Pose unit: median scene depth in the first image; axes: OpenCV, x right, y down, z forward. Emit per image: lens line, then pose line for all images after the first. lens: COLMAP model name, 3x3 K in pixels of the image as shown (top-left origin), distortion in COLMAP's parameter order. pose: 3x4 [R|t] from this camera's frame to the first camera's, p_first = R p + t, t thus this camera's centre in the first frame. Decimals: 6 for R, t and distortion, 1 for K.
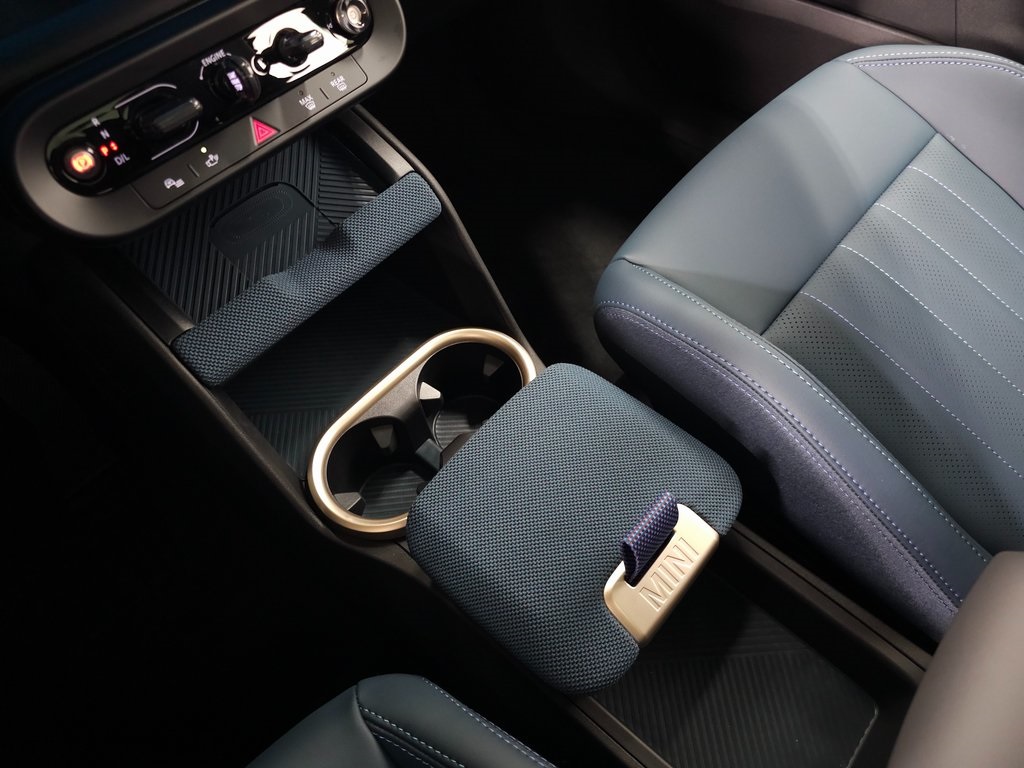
lens RADIAL K [[697.1, 0, 523.3], [0, 697.1, 386.0], [0, 0, 1]] dist [0.054481, -0.070751]
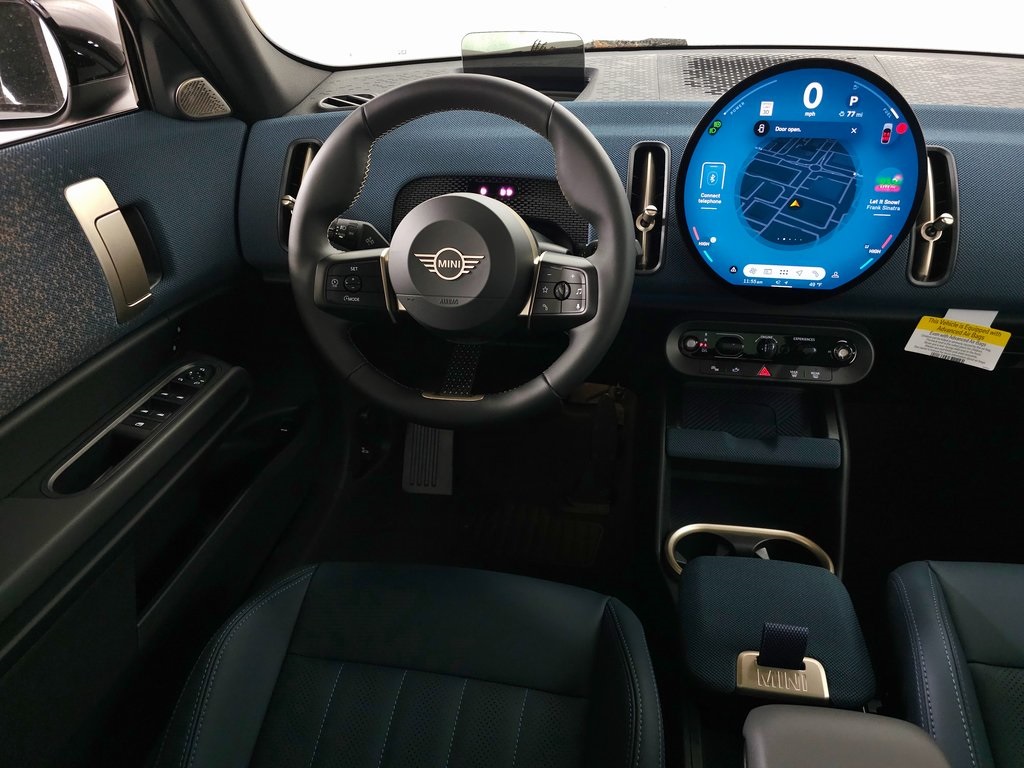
lens RADIAL K [[697.1, 0, 523.3], [0, 697.1, 386.0], [0, 0, 1]] dist [0.054481, -0.070751]
pose [[0.531111, 0.447775, -0.719318, 0.725557], [-0.700631, 0.709503, -0.075648, 0.314130], [0.476484, 0.544154, 0.690550, -0.729710]]
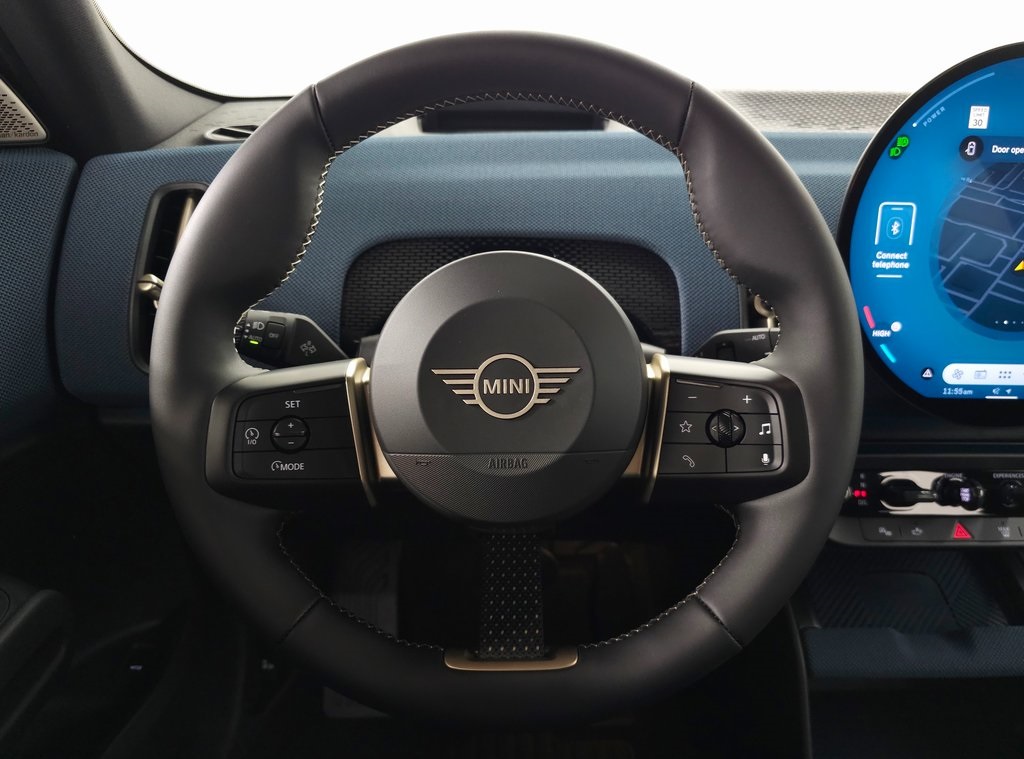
lens RADIAL K [[718.0, 0, 527.1], [0, 718.0, 379.7], [0, 0, 1]] dist [0.039116, -0.056511]
pose [[0.665094, 0.304828, -0.681711, -0.066374], [-0.631382, 0.717013, -0.295379, 0.327496], [0.398756, 0.626875, 0.669344, -0.392883]]
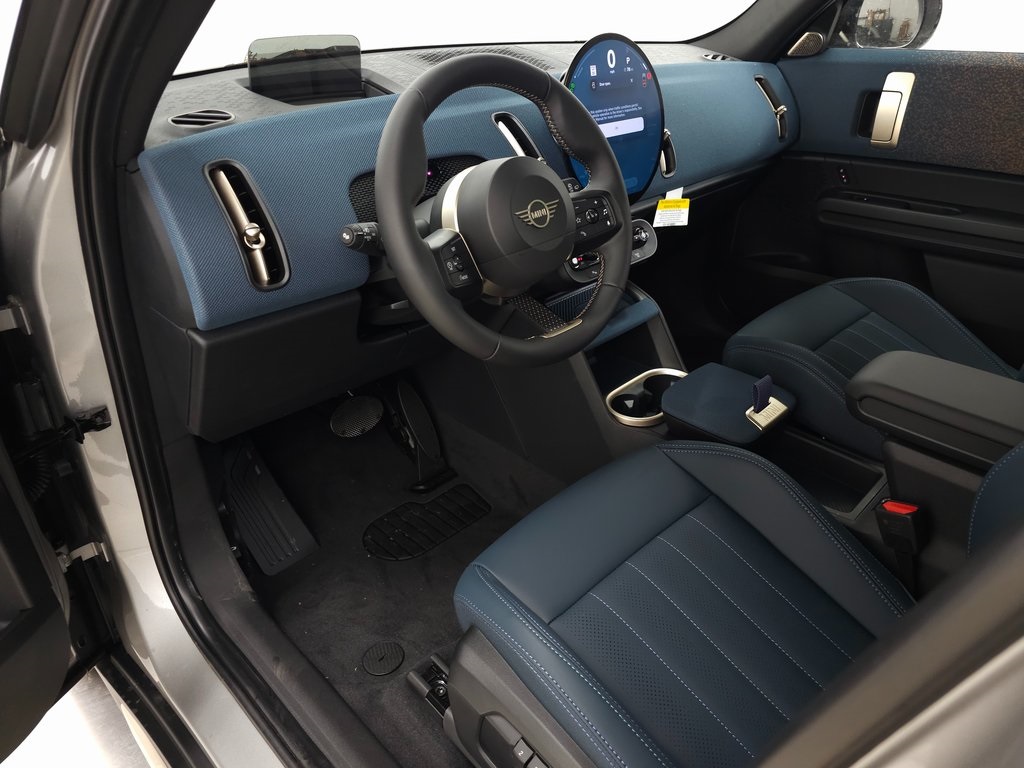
lens RADIAL K [[697.1, 0, 523.3], [0, 697.1, 386.0], [0, 0, 1]] dist [0.054481, -0.070751]
pose [[0.997685, 0.041992, -0.053483, -0.531094], [-0.061596, 0.891279, -0.449253, 1.317645], [0.028803, 0.451508, 0.891802, -1.277758]]
